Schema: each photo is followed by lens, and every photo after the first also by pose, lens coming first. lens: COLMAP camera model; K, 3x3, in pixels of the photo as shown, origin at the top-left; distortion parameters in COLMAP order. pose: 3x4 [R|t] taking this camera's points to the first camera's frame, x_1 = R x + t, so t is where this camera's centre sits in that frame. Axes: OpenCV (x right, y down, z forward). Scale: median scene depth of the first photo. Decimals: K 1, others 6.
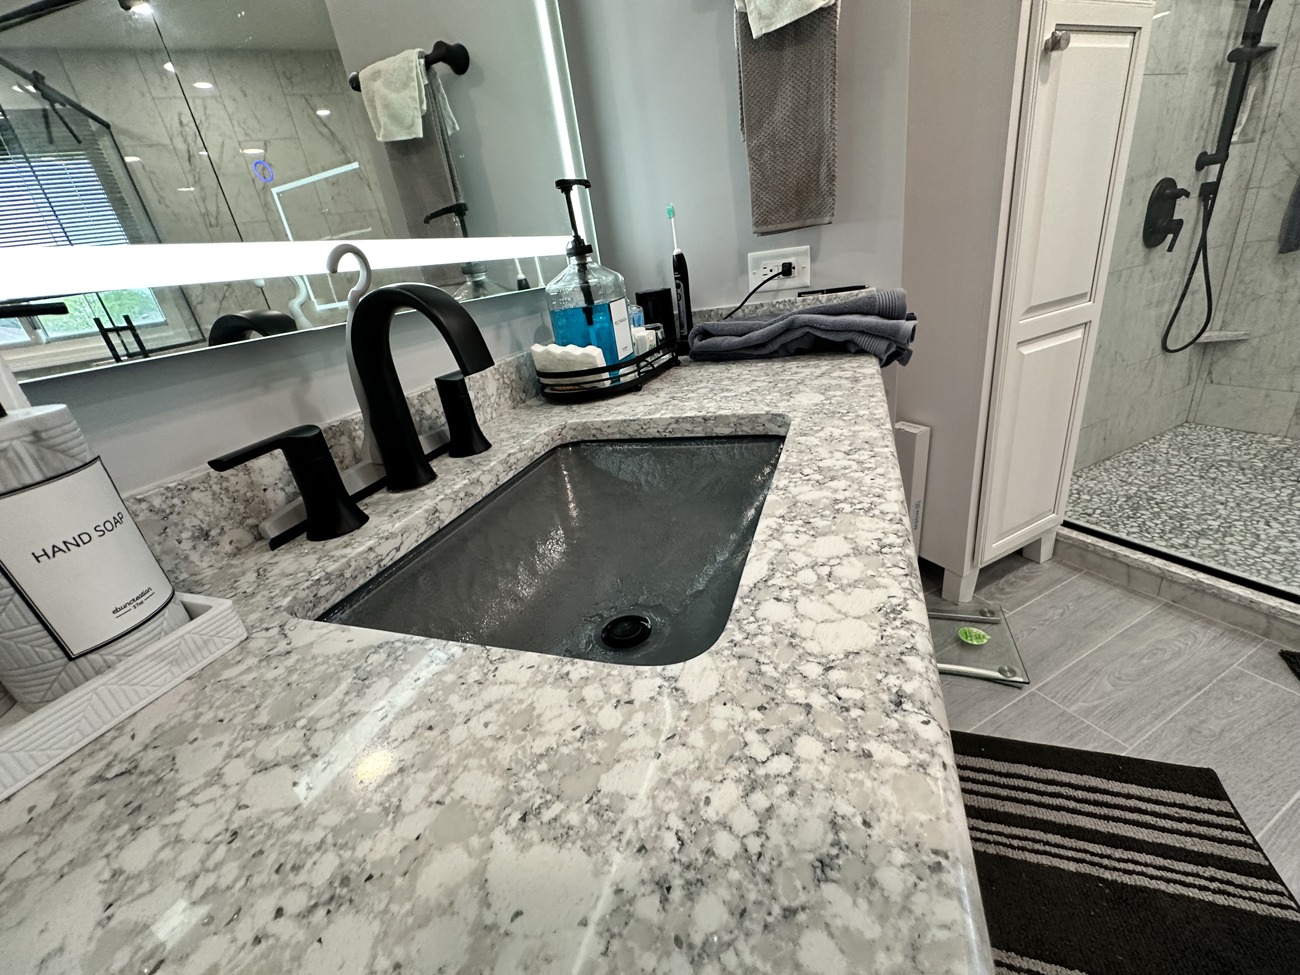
lens RADIAL K [[517.7, 0, 647.7], [0, 517.7, 485.0], [0, 0, 1]] dist [-0.003556, 0.000094]
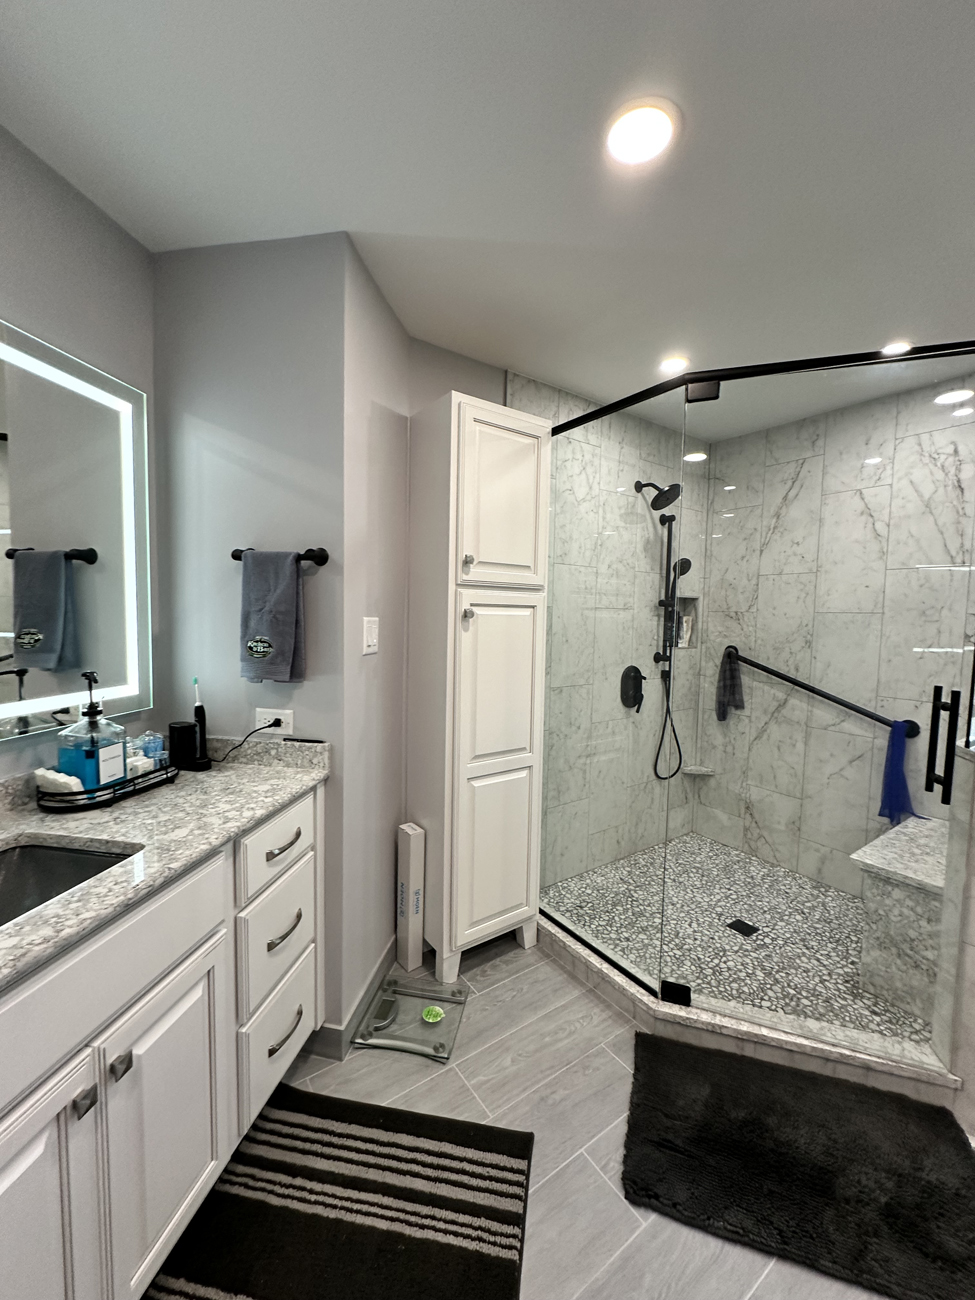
lens RADIAL K [[517.7, 0, 487.5], [0, 517.7, 650.0], [0, 0, 1]] dist [-0.003556, 0.000094]
pose [[0.972120, 0.150599, 0.179730, 0.545345], [-0.081700, 0.935998, -0.342393, -0.143609], [-0.219791, 0.318163, 0.922206, -0.578534]]
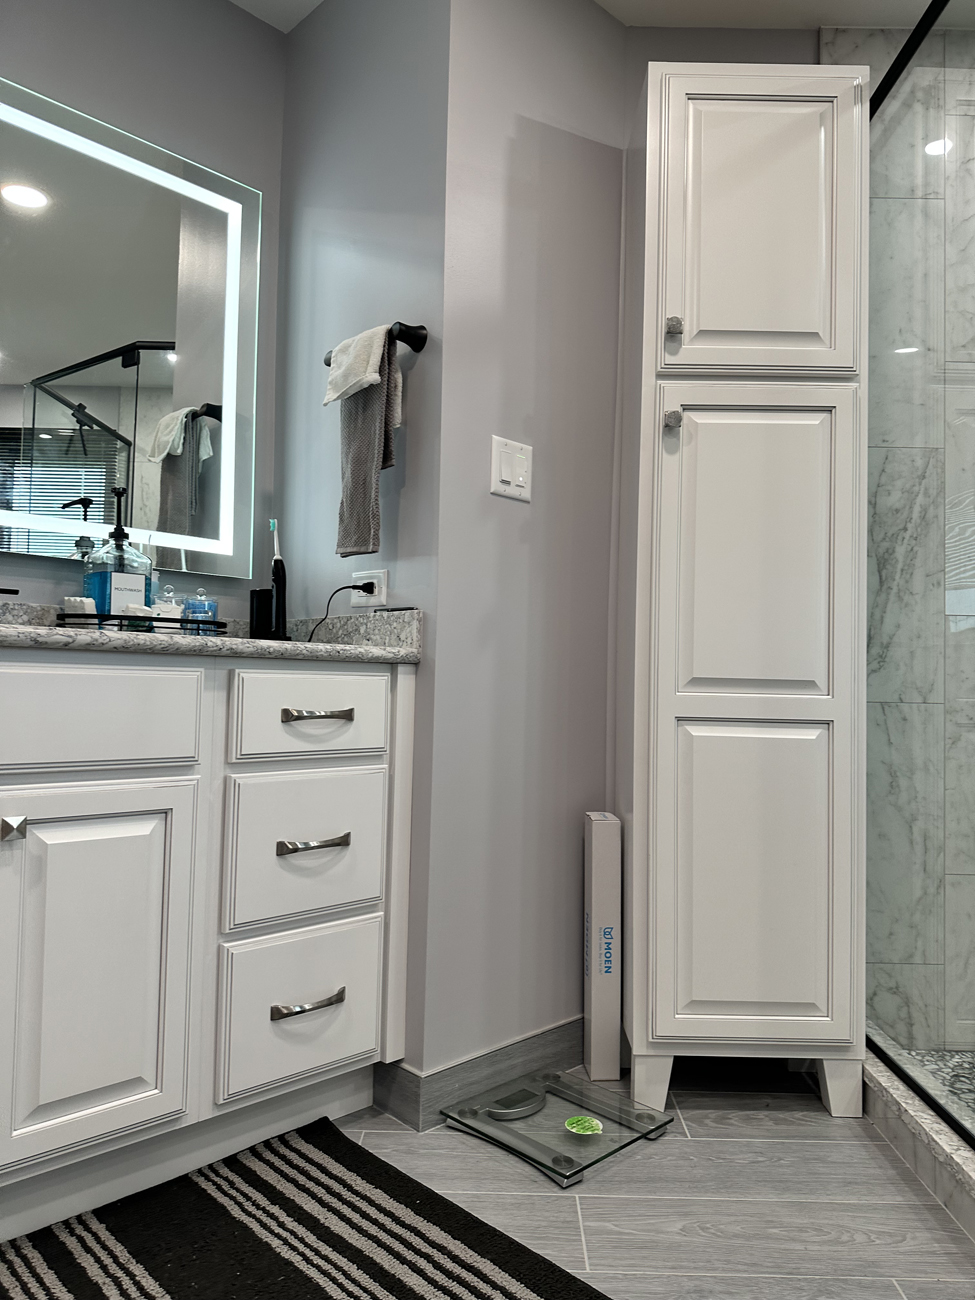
lens RADIAL K [[919.9, 0, 493.0], [0, 919.9, 652.5], [0, 0, 1]] dist [0.022023, -0.024494]
pose [[0.888439, 0.144369, -0.435700, 1.289877], [-0.306707, 0.892938, -0.329533, 0.234942], [0.341479, 0.426402, 0.837600, -0.413390]]
